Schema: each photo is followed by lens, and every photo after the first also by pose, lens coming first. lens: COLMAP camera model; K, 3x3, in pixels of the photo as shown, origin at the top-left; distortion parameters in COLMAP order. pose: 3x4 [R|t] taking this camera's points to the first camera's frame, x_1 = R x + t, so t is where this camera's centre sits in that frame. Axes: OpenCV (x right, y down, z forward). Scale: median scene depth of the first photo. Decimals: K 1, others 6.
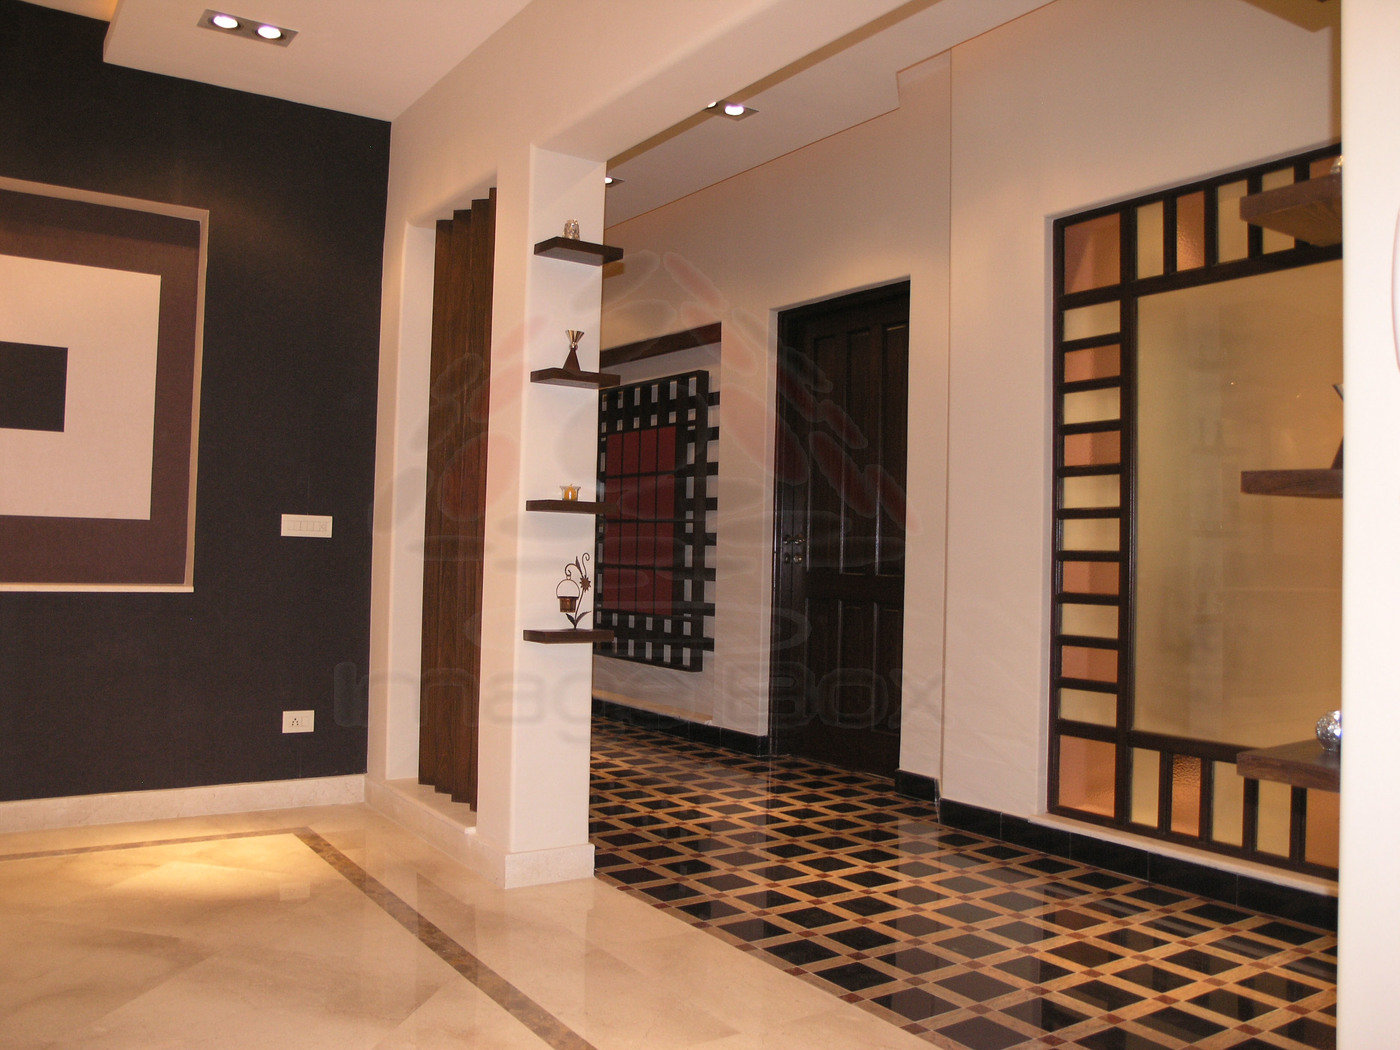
lens RADIAL K [[1172.5, 0, 689.3], [0, 1172.5, 523.1], [0, 0, 1]] dist [-0.109729, 0.068133]
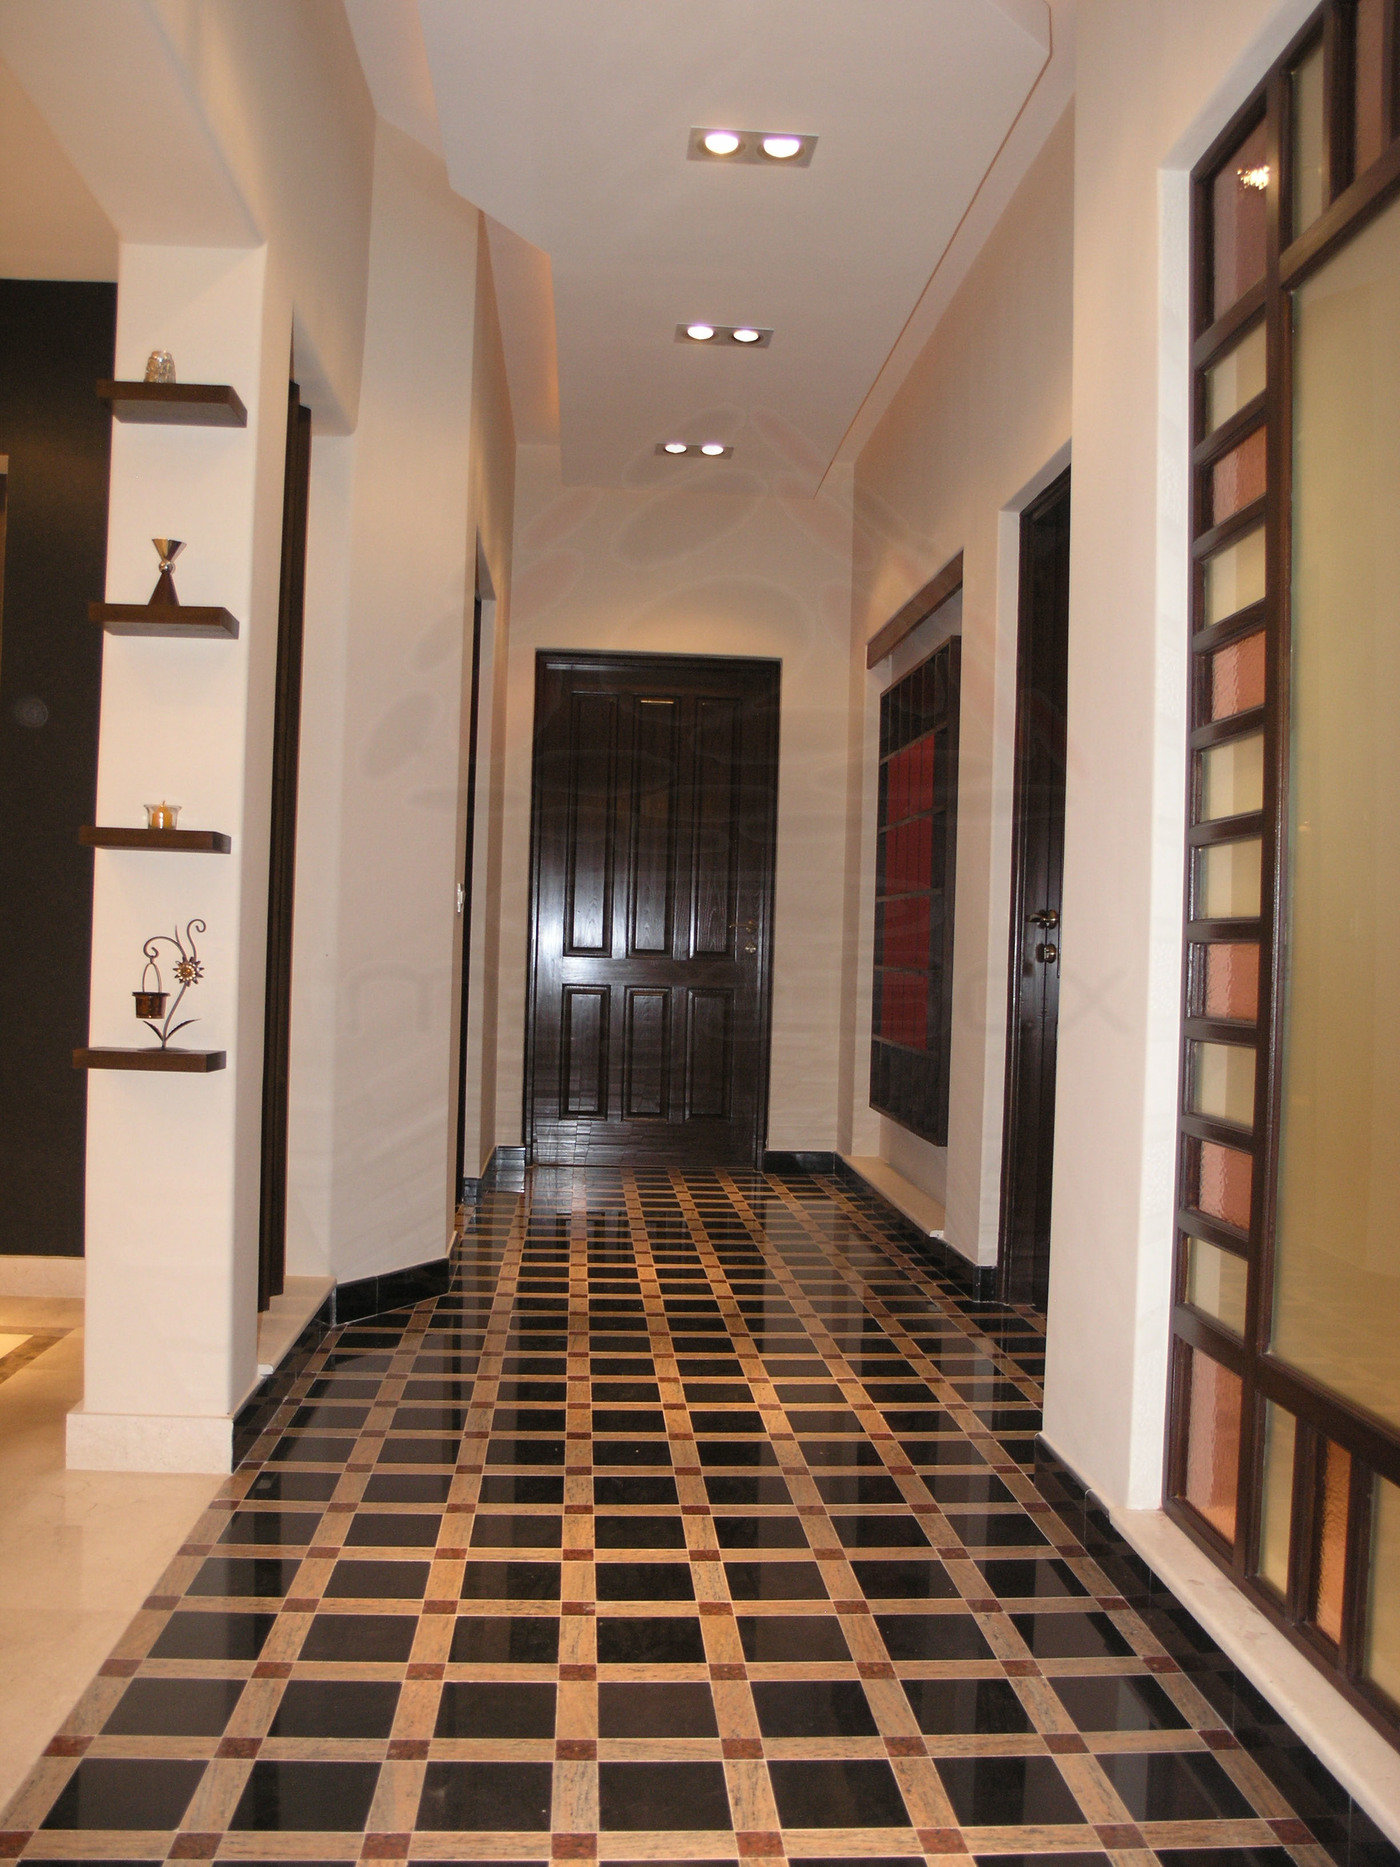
lens RADIAL K [[1563.7, 0, 696.6], [0, 1563.7, 935.4], [0, 0, 1]] dist [-0.109729, 0.068133]
pose [[0.869195, 0.000911, -0.494468, 0.480218], [0.000589, 0.999996, 0.002878, 0.029910], [0.494469, -0.002793, 0.869191, 0.428111]]
